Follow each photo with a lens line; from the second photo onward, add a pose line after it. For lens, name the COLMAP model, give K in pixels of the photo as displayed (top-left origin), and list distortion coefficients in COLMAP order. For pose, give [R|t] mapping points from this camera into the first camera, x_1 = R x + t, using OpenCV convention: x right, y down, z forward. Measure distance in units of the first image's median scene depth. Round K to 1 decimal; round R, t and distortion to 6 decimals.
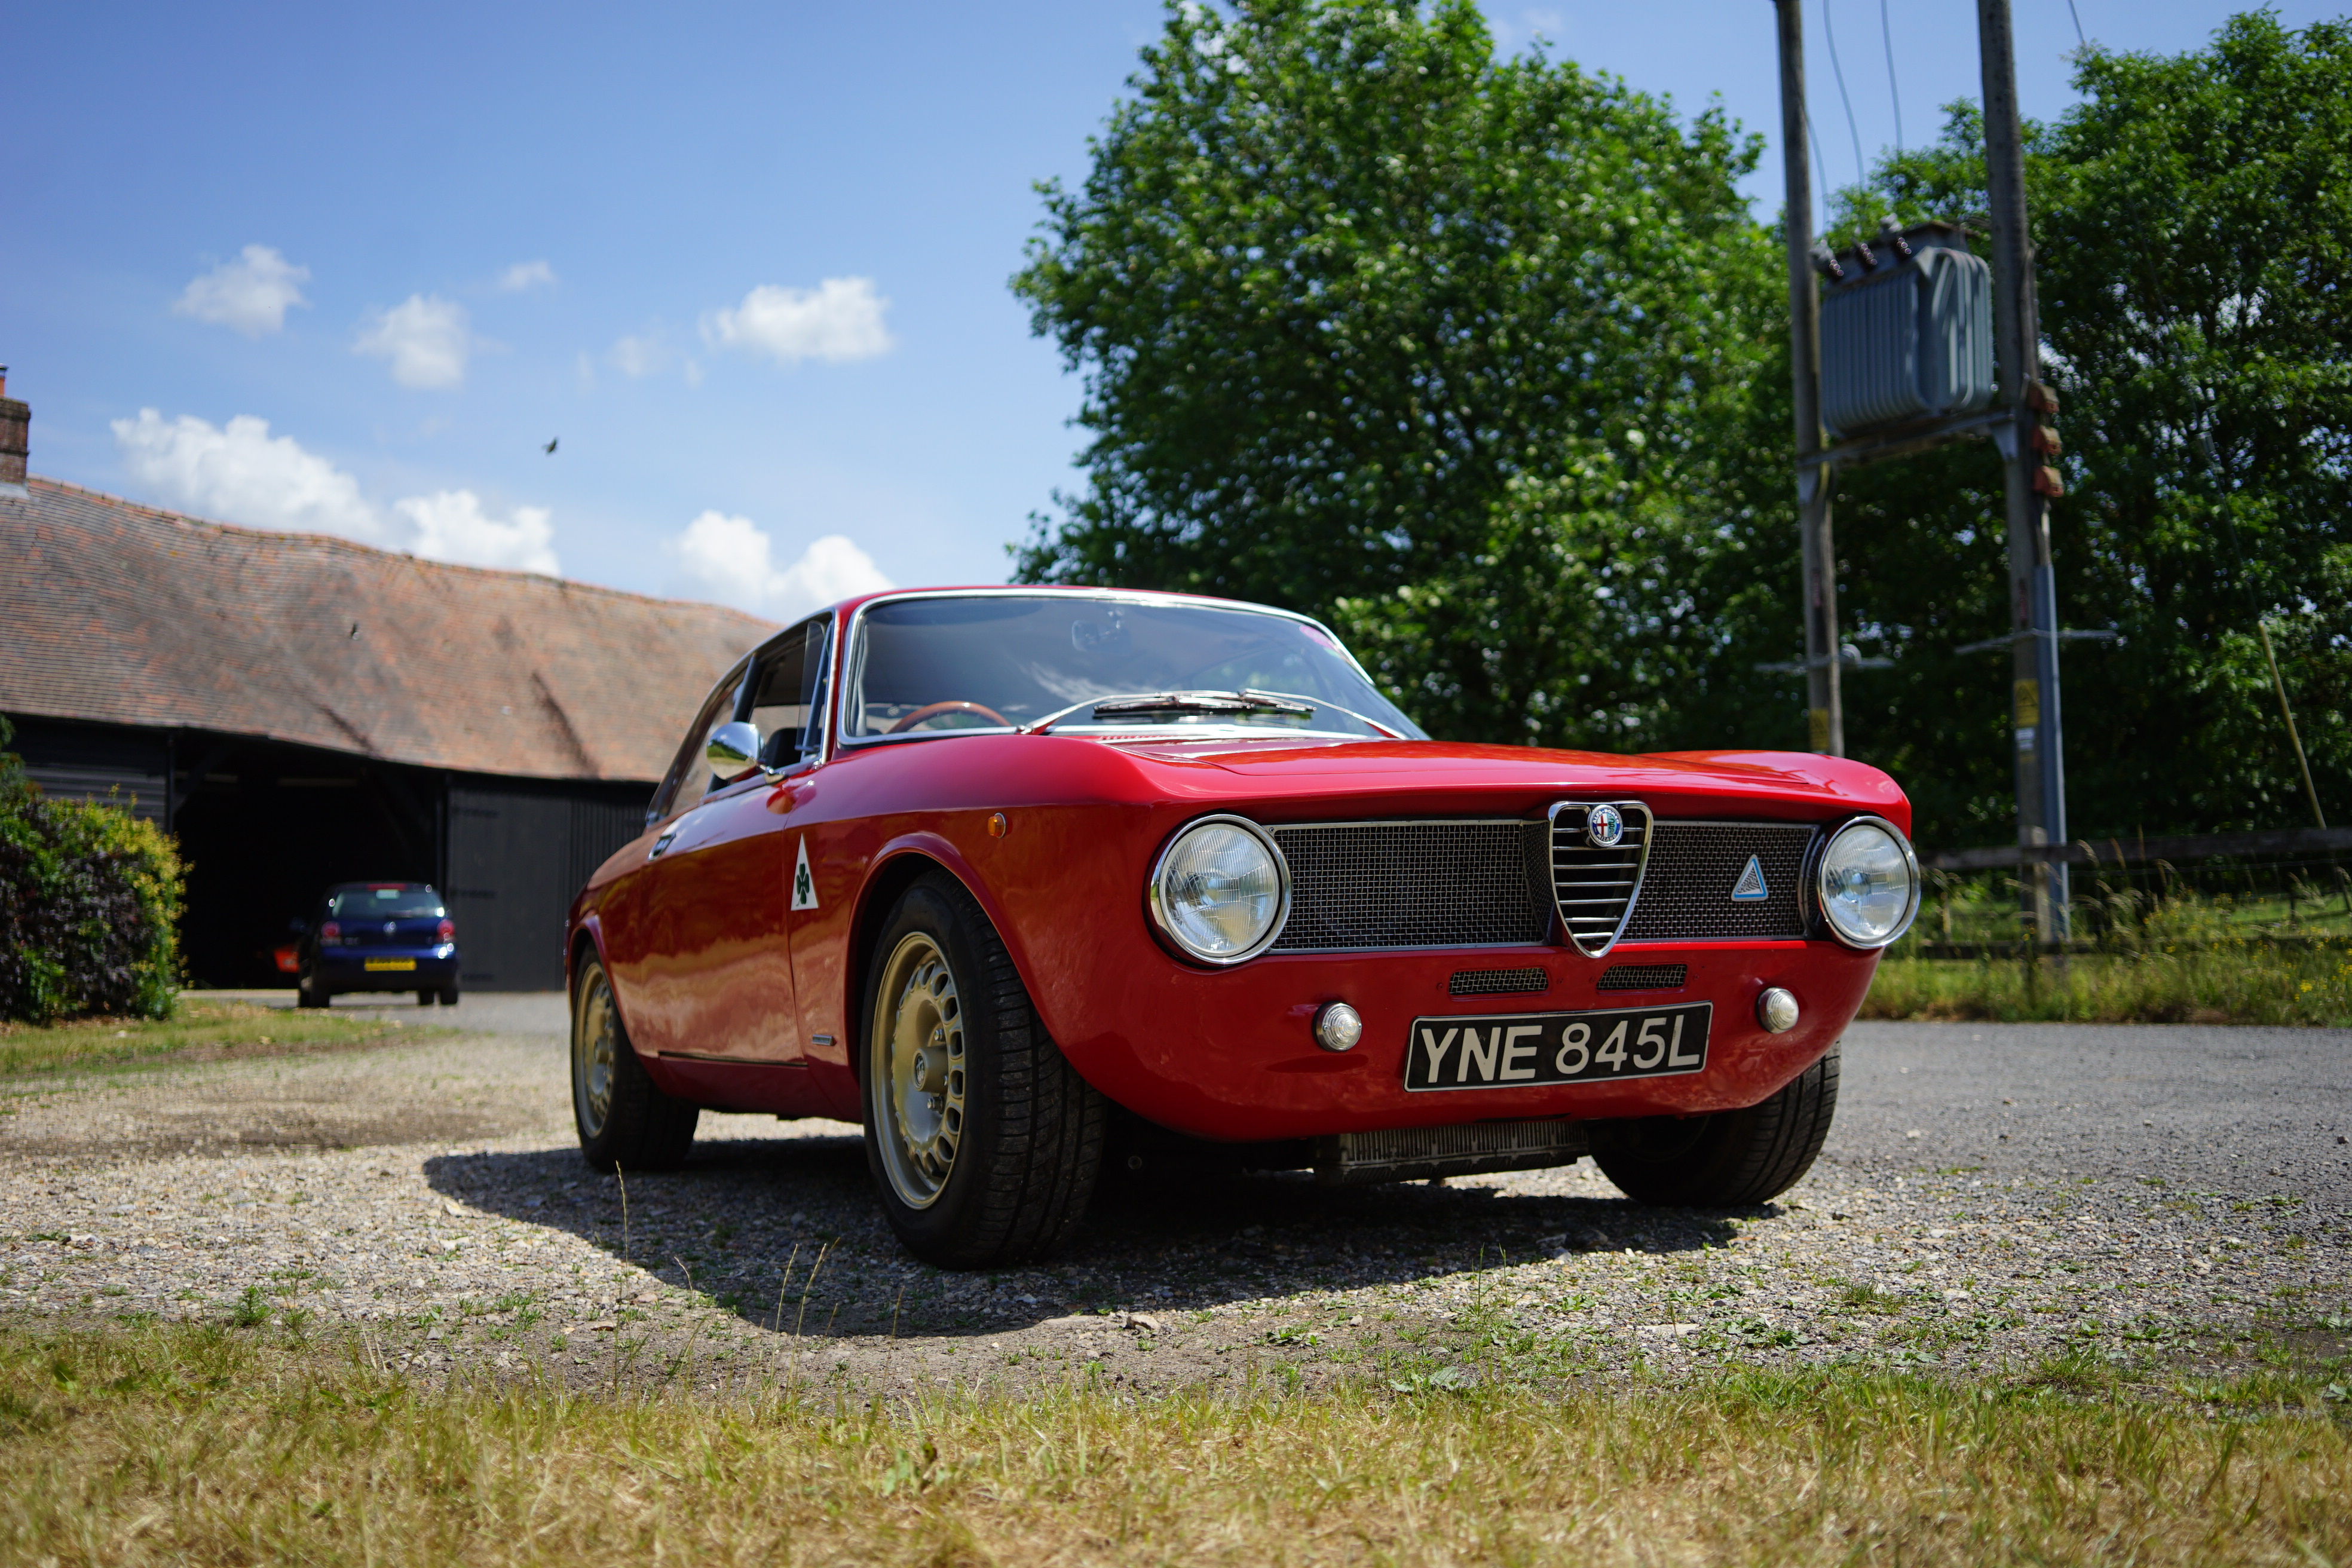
lens RADIAL K [[2400.2, 0, 1170.4], [0, 2400.2, 792.6], [0, 0, 1]] dist [0.014848, 0.004380]
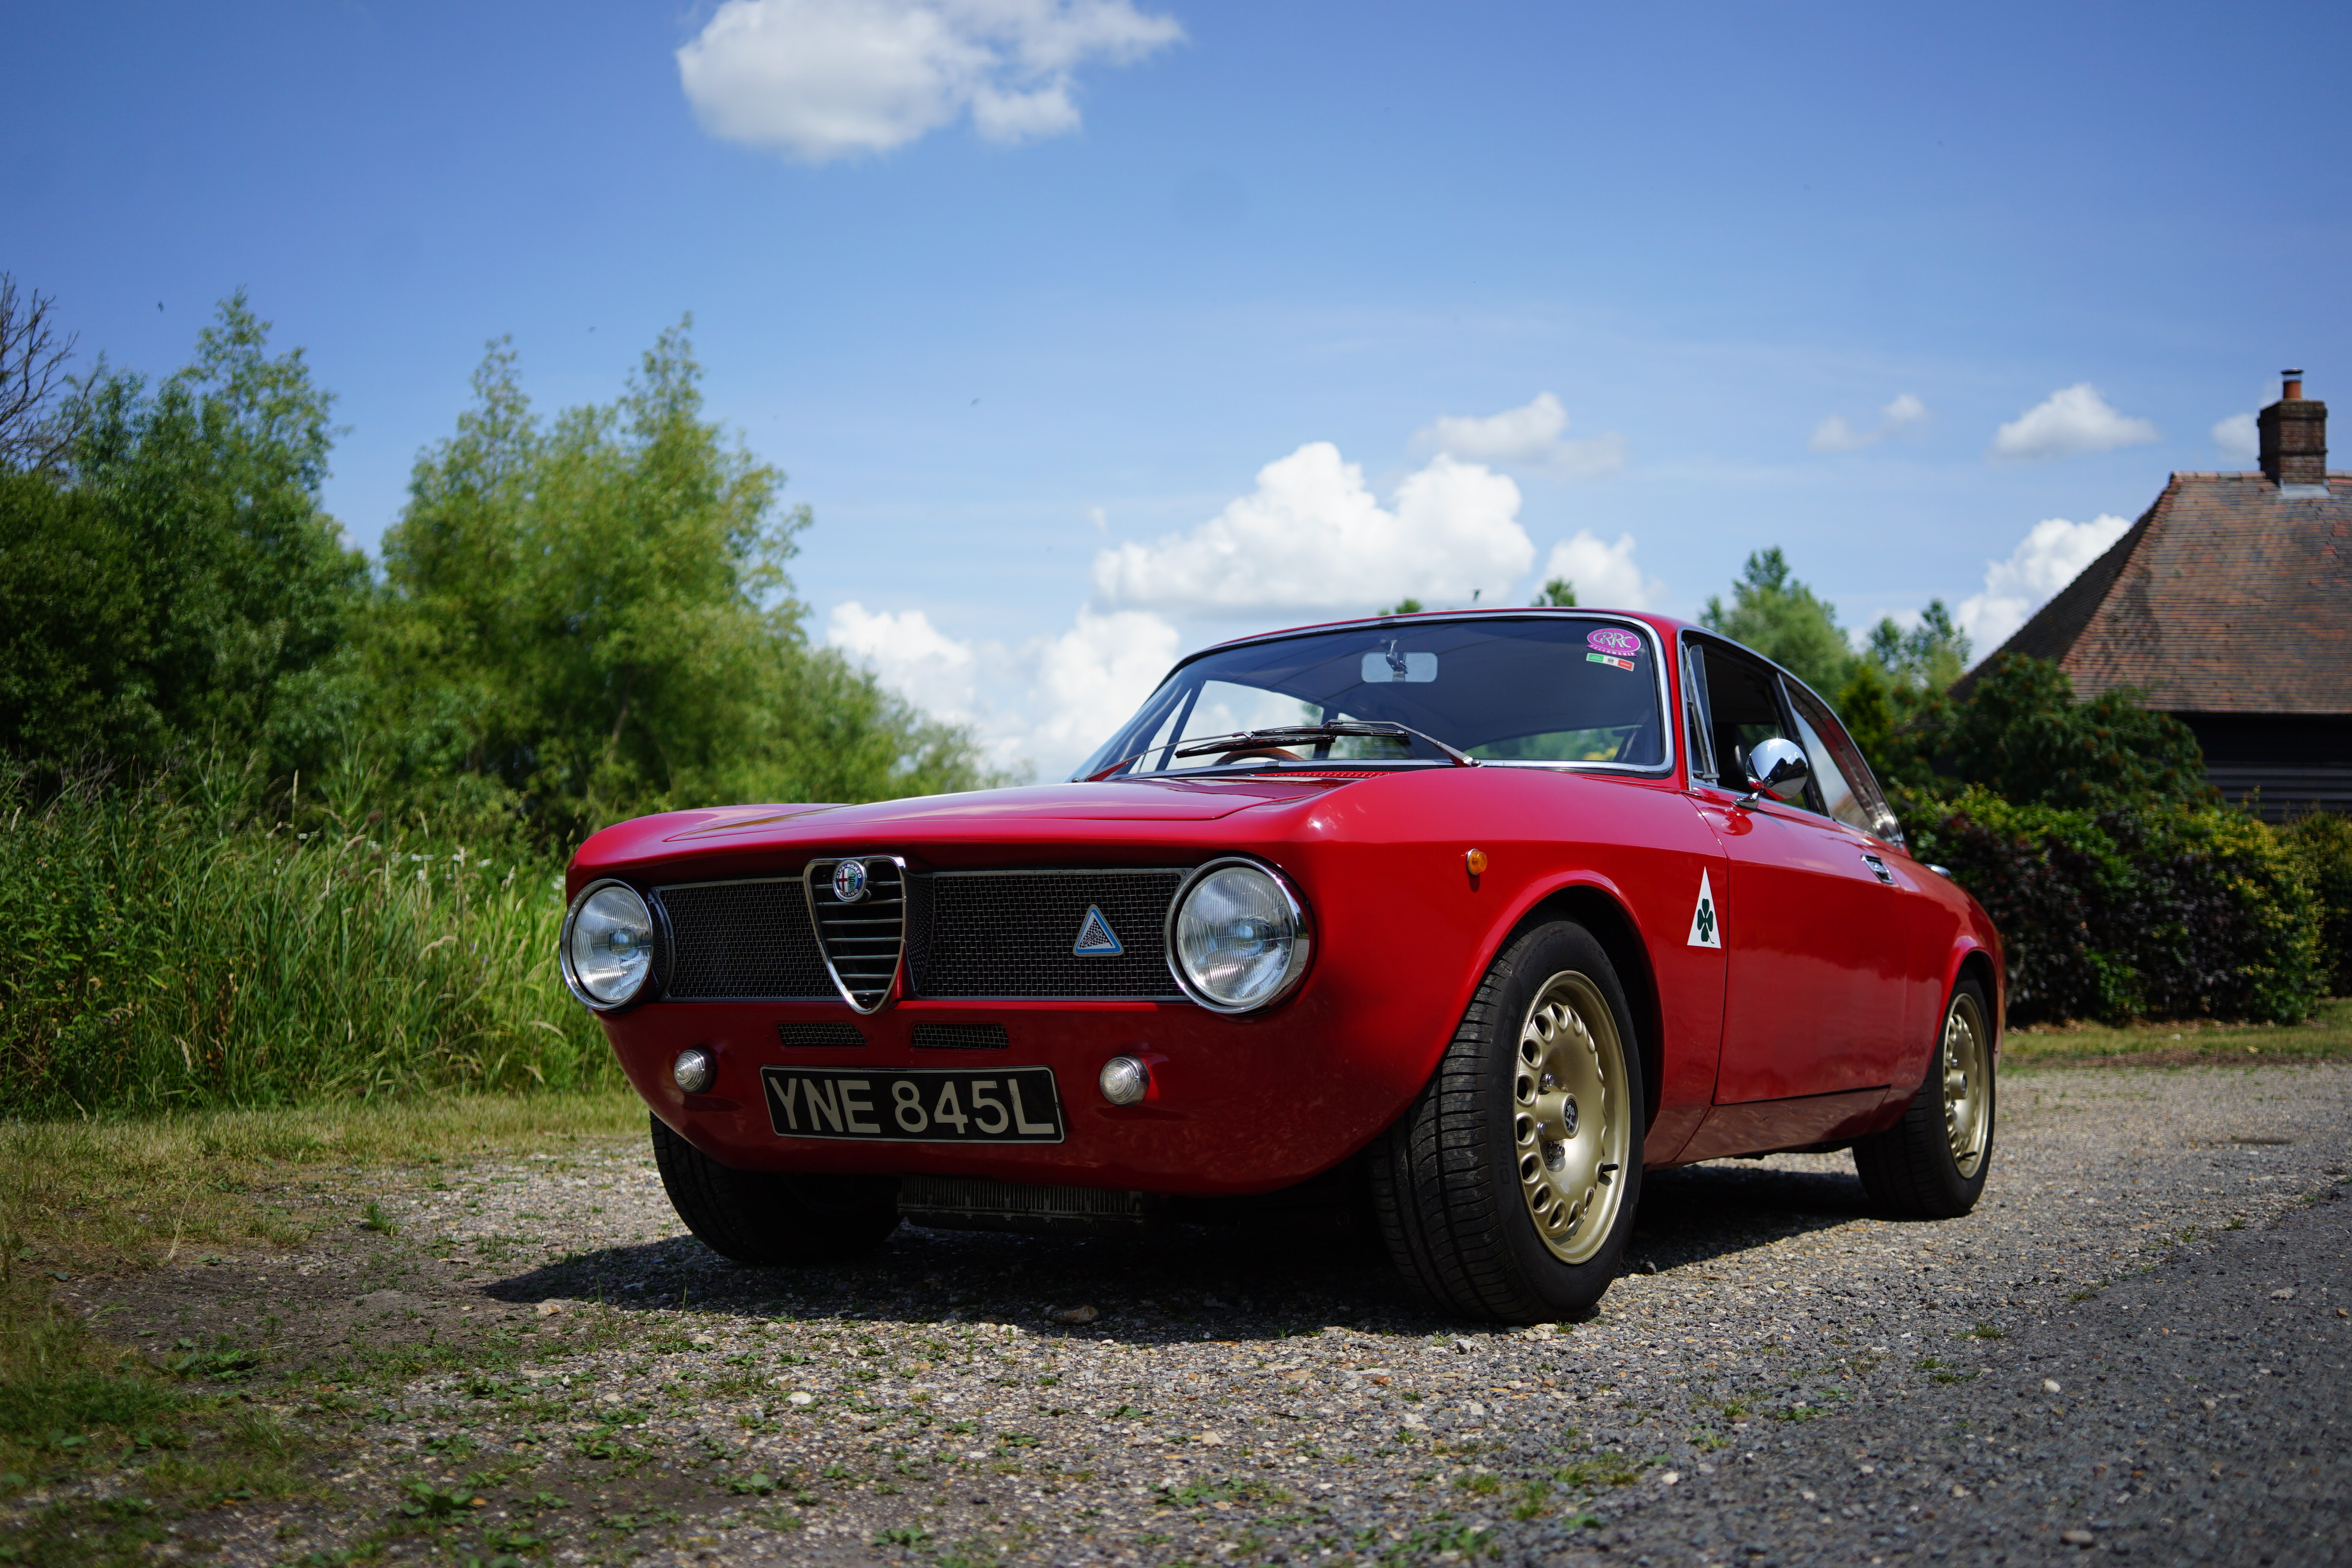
lens RADIAL K [[2400.2, 0, 1170.4], [0, 2400.2, 792.6], [0, 0, 1]] dist [0.014848, 0.004380]
pose [[0.537065, -0.044754, -0.842353, 0.793382], [0.047264, 0.998619, -0.022922, 0.004751], [0.842216, -0.027502, 0.538439, 0.426106]]
